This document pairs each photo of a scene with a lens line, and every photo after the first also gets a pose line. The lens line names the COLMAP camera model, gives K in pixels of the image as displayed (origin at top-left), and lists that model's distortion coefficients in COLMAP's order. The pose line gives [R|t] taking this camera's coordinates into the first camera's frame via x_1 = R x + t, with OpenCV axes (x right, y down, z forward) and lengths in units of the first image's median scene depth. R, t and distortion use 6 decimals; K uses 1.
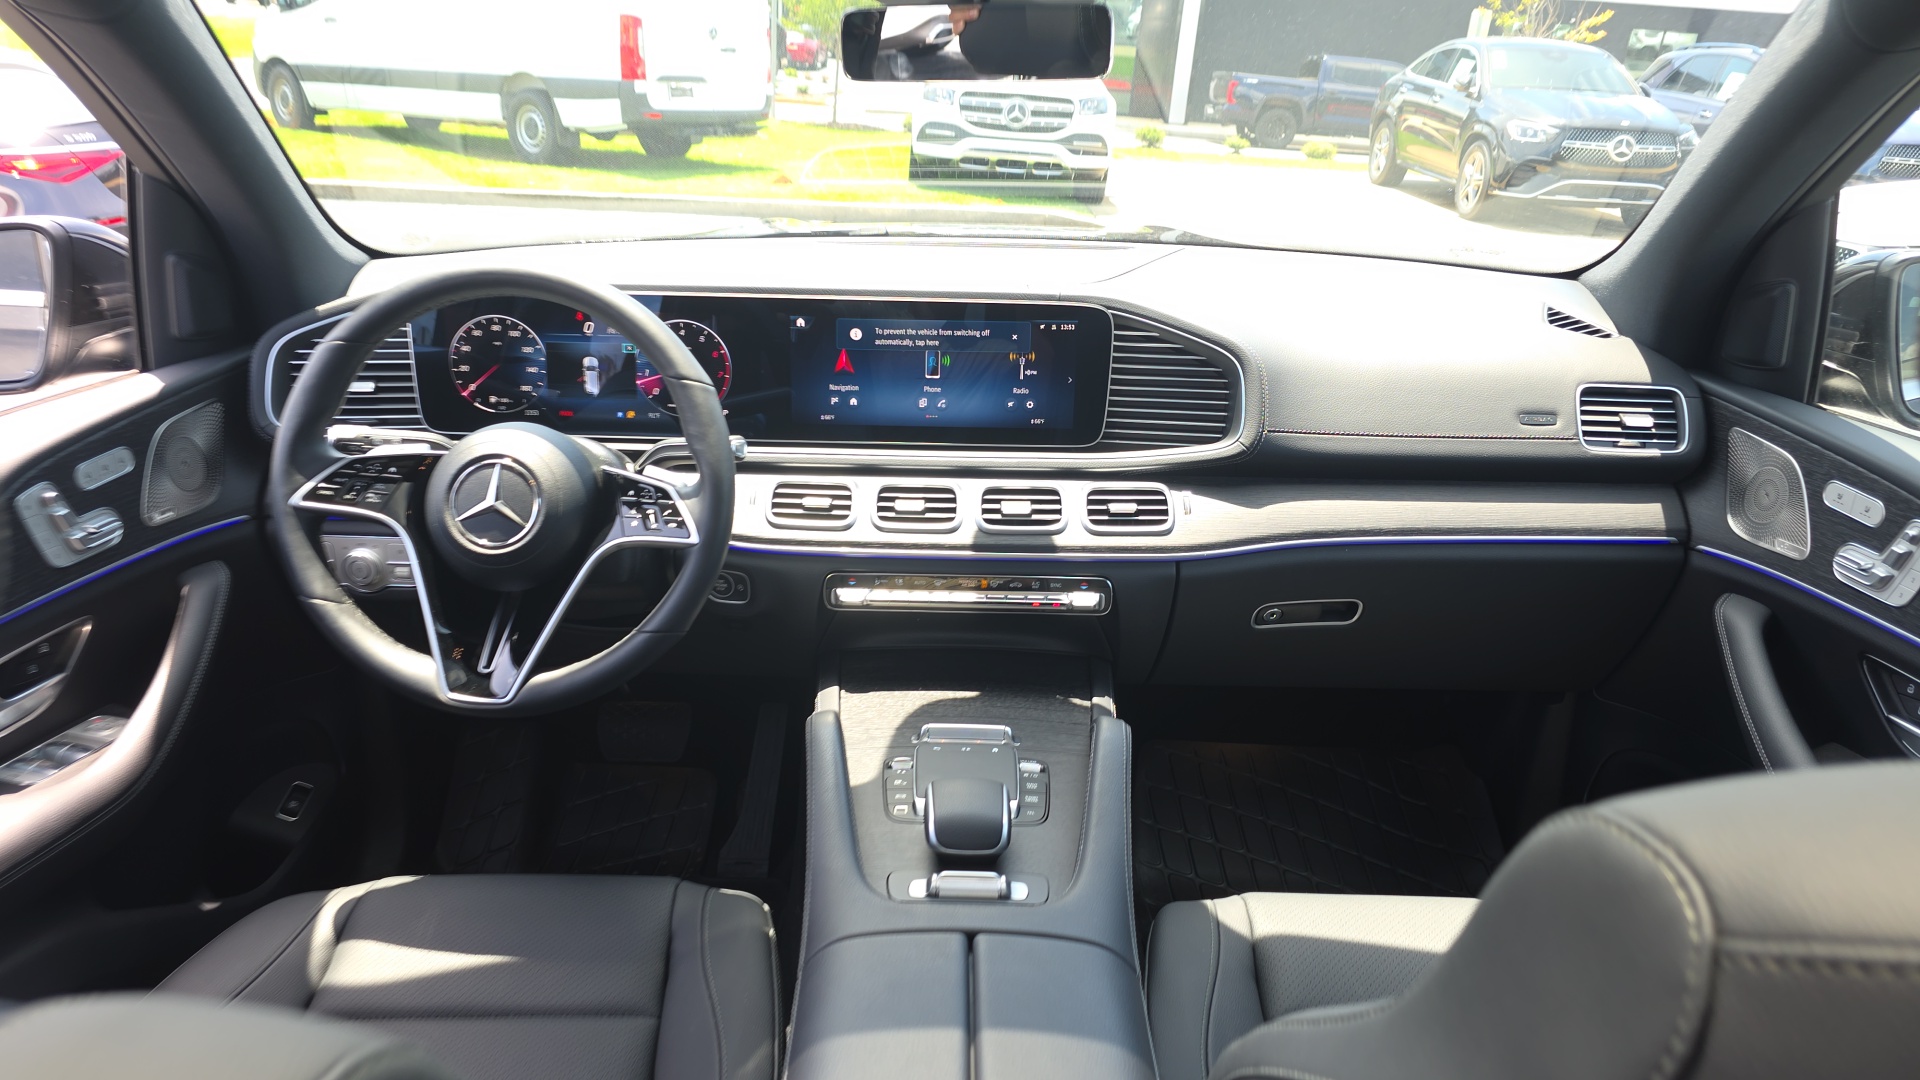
lens RADIAL K [[1287.4, 0, 938.3], [0, 1287.4, 536.6], [0, 0, 1]] dist [0.087418, -0.098539]
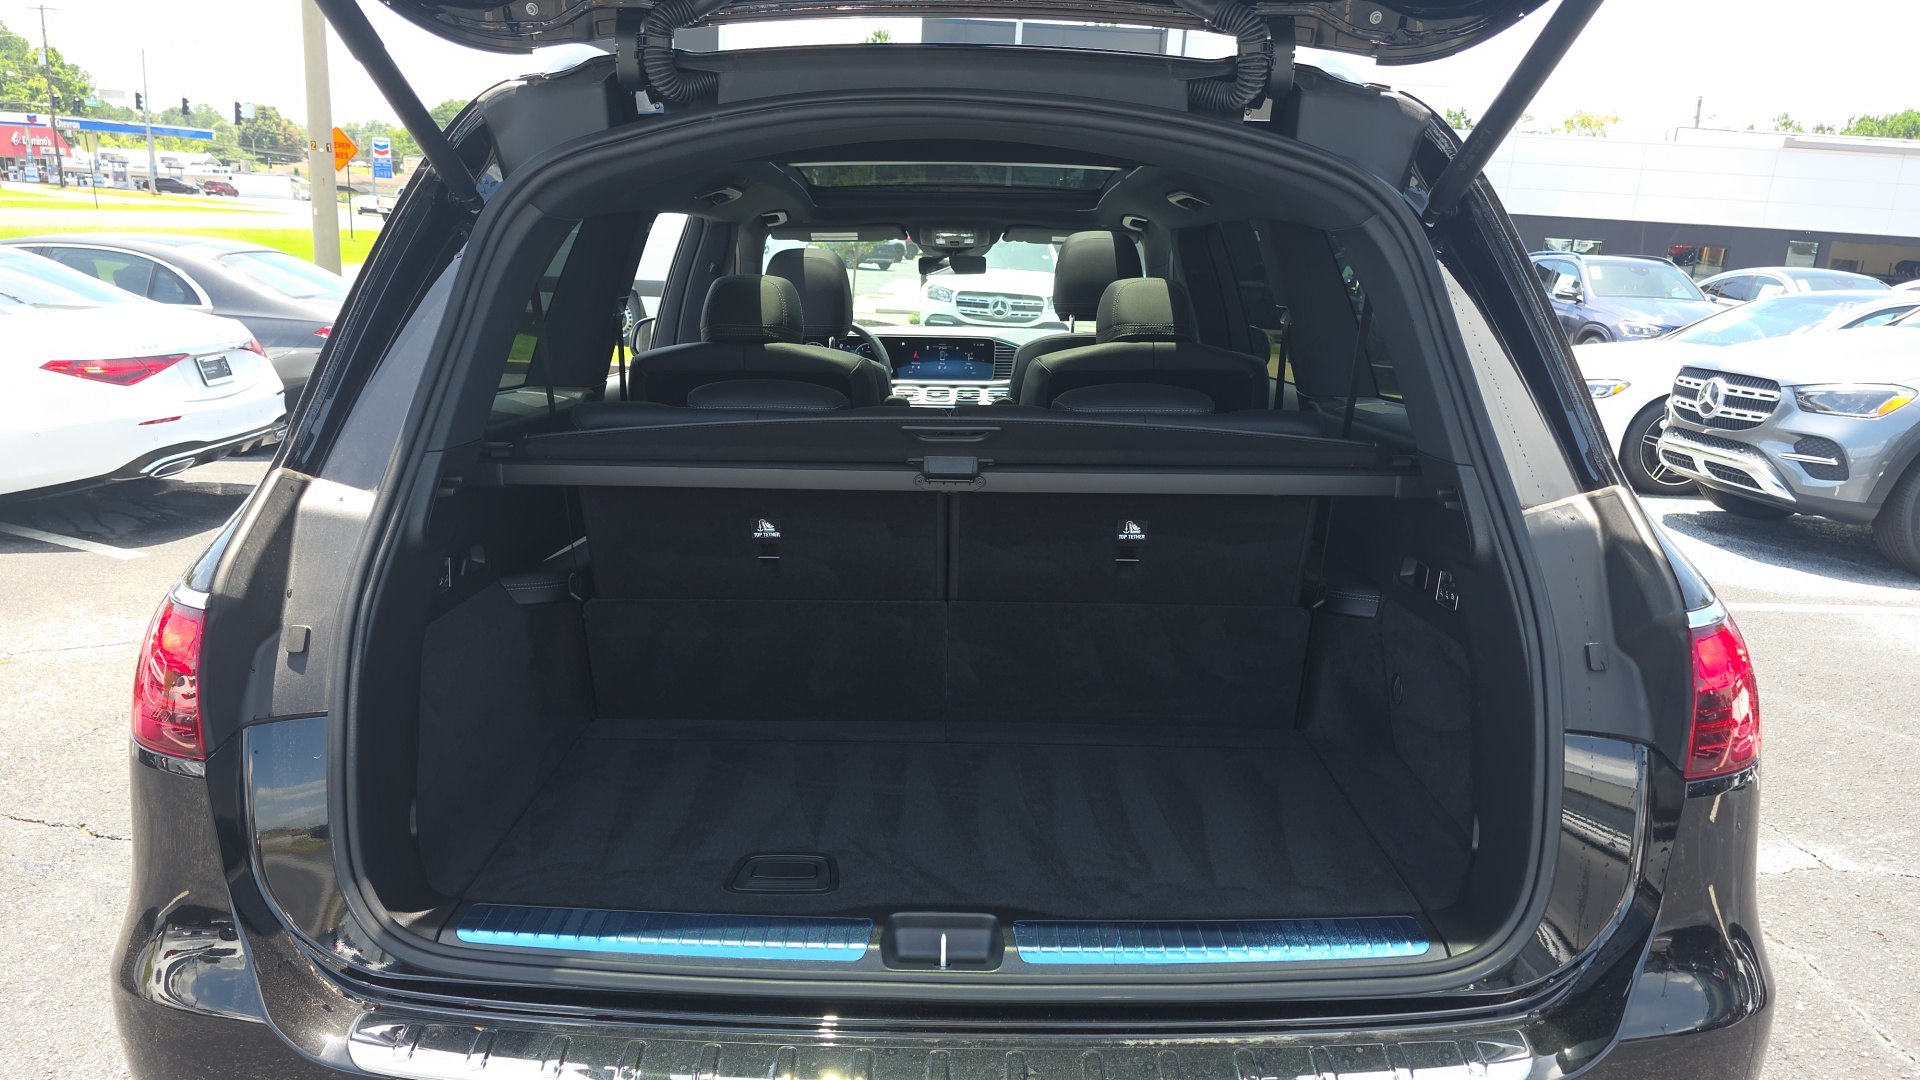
lens RADIAL K [[1315.4, 0, 953.4], [0, 1315.4, 557.0], [0, 0, 1]] dist [0.062447, -0.065118]
pose [[0.999933, -0.003400, 0.011078, -0.014934], [0.004870, 0.990762, -0.135523, 0.853657], [-0.010514, 0.135568, 0.990712, -2.336482]]
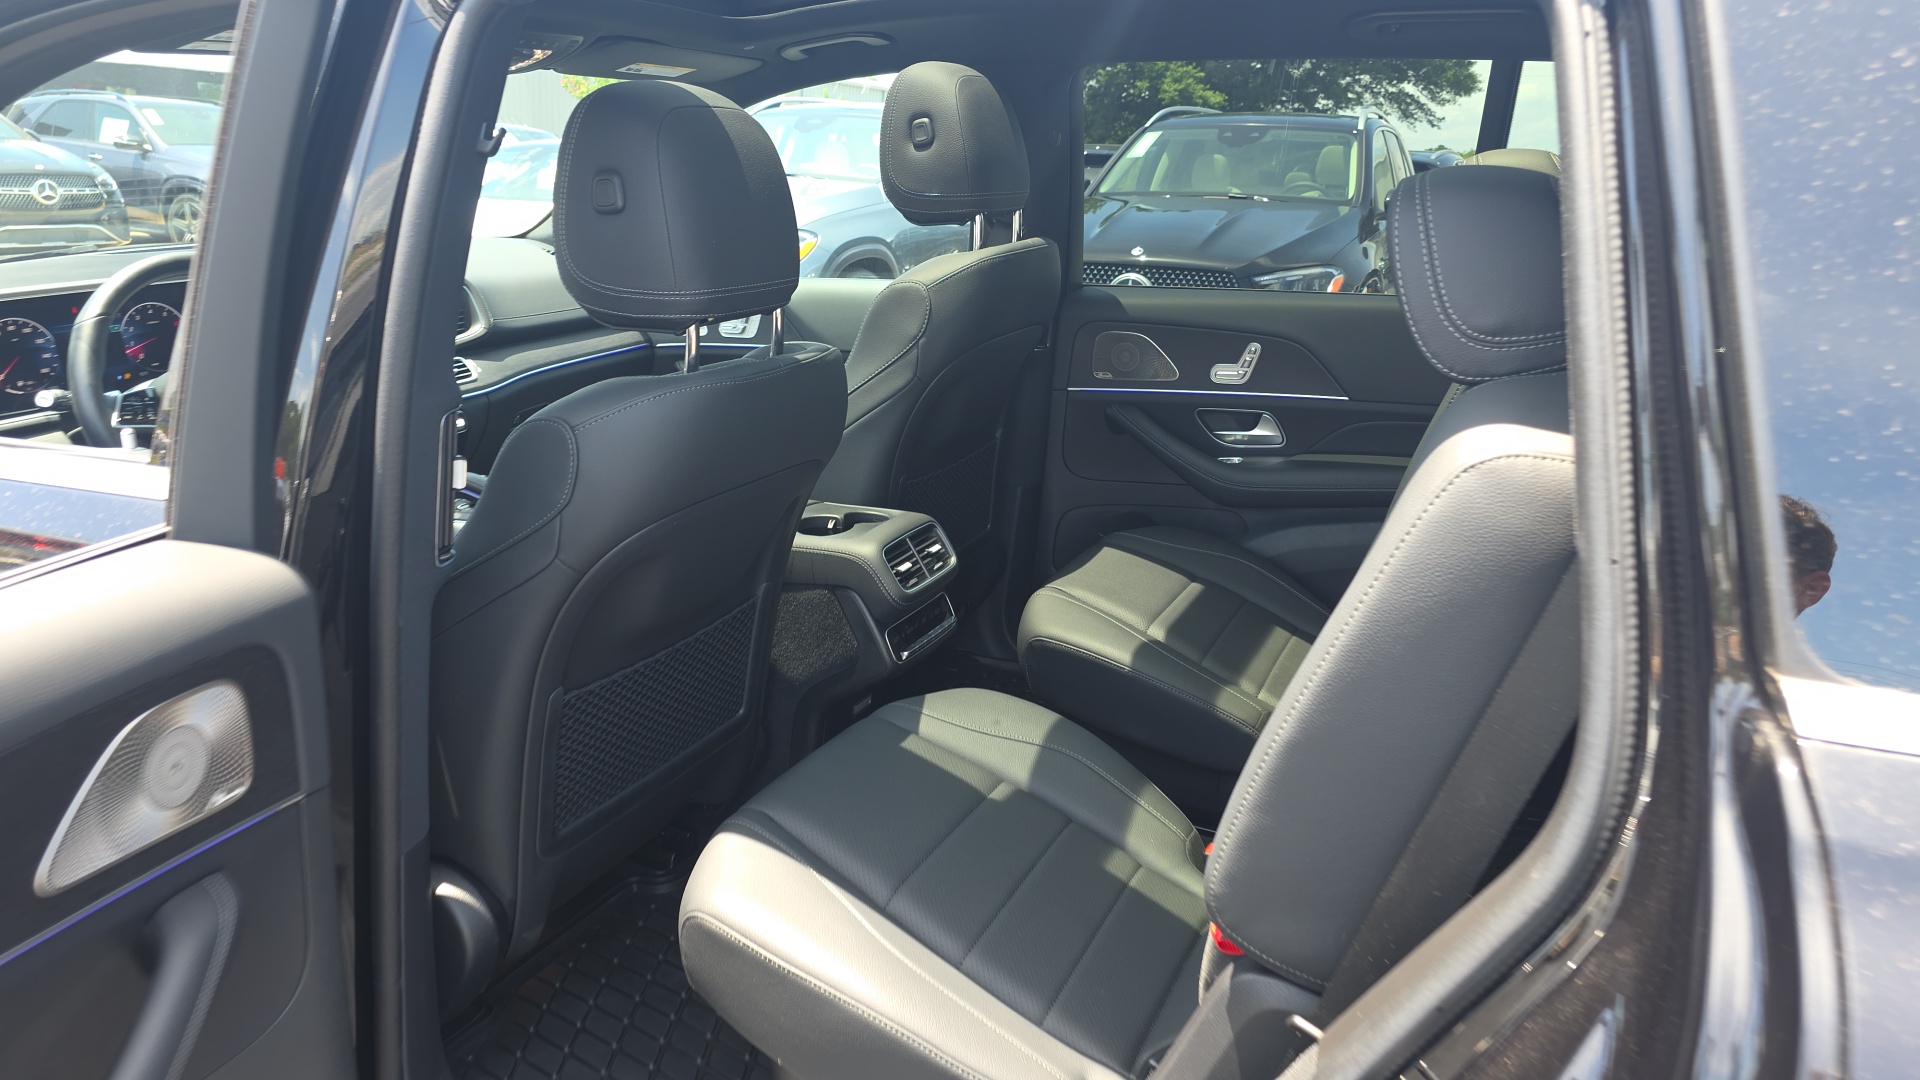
lens RADIAL K [[1296.6, 0, 953.9], [0, 1296.6, 541.0], [0, 0, 1]] dist [0.062710, -0.063271]
pose [[0.430914, -0.282786, 0.856939, -1.129965], [0.305700, 0.939225, 0.156218, 0.123422], [-0.849035, 0.194650, 0.491173, -0.410926]]
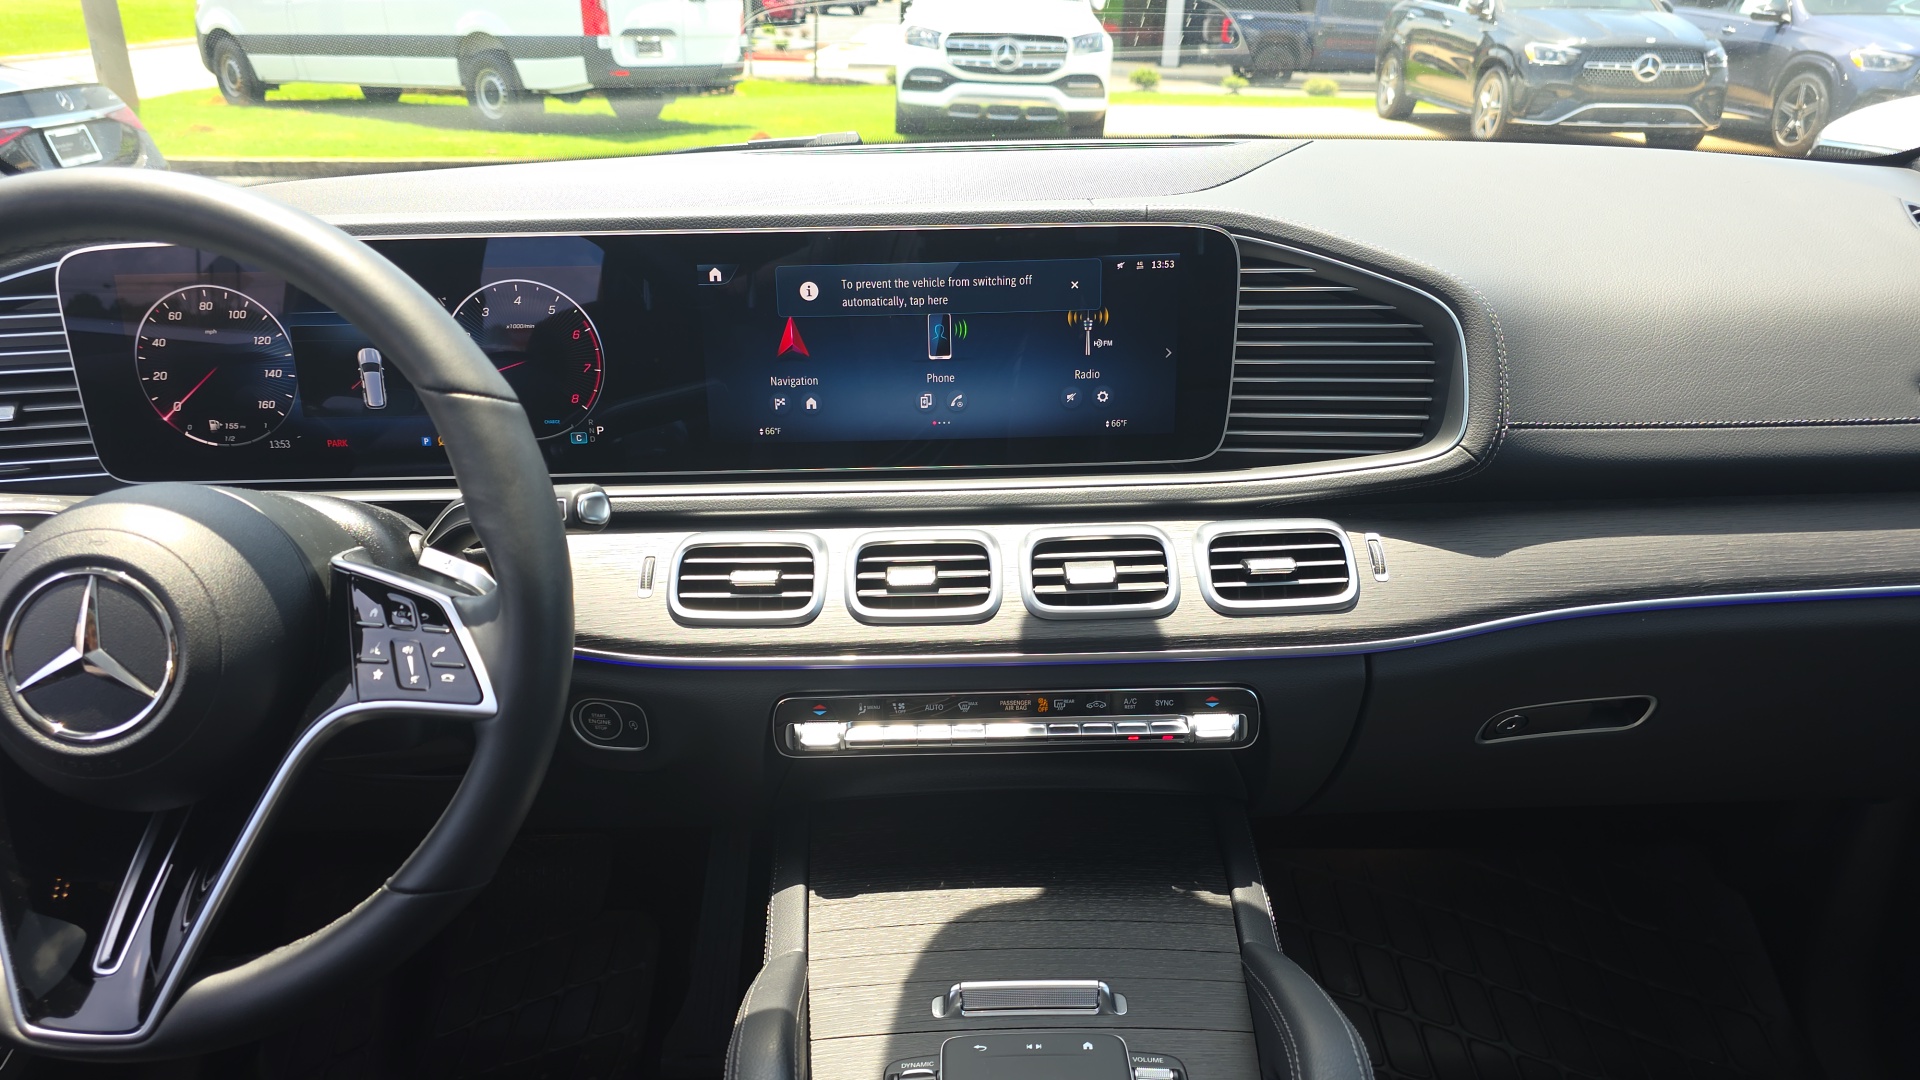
lens RADIAL K [[1296.6, 0, 953.9], [0, 1296.6, 541.0], [0, 0, 1]] dist [0.062710, -0.063271]
pose [[0.999040, -0.043069, 0.008031, -0.006525], [0.042794, 0.998579, 0.031768, -0.057451], [-0.009388, -0.031394, 0.999463, 0.392617]]
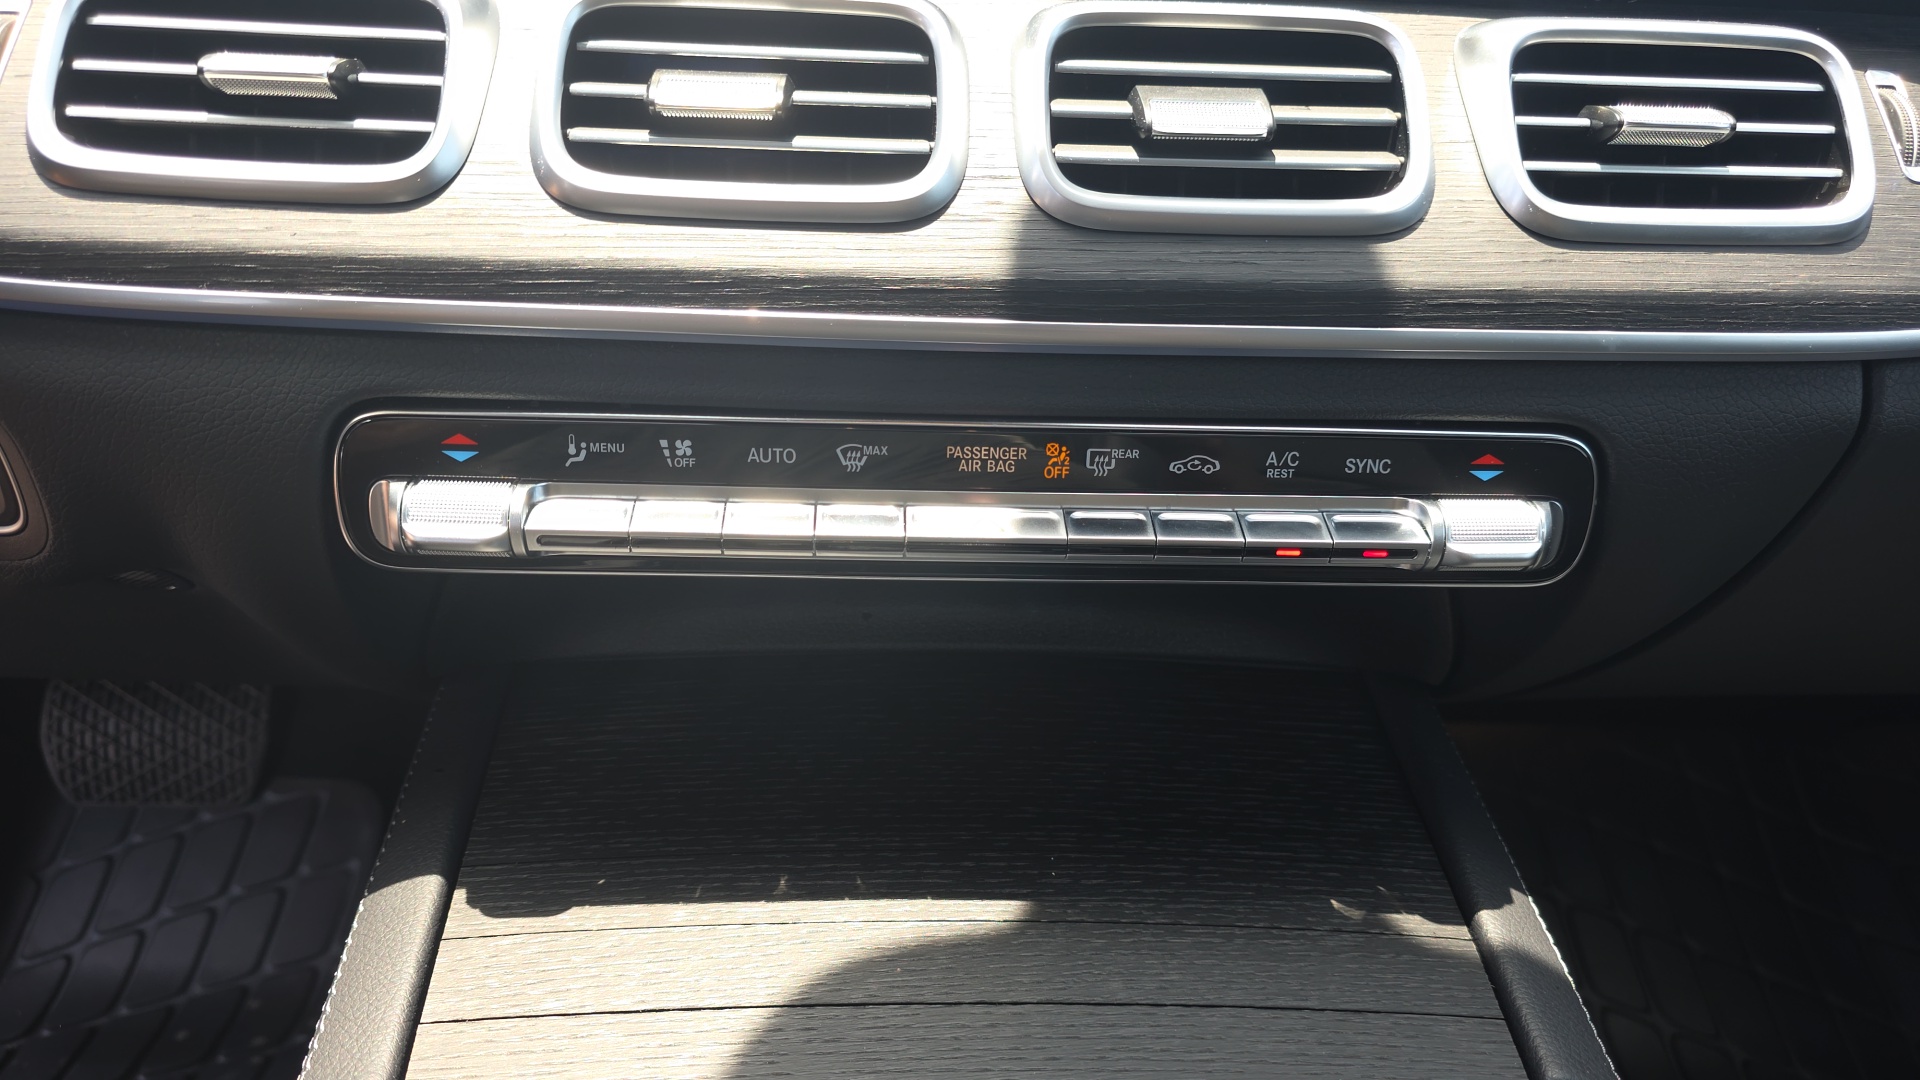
lens RADIAL K [[1296.6, 0, 953.9], [0, 1296.6, 541.0], [0, 0, 1]] dist [0.062710, -0.063271]
pose [[0.996764, -0.007106, 0.080064, -0.000943], [-0.008044, 0.982265, 0.187327, 0.007728], [-0.079975, -0.187365, 0.979029, 0.748697]]
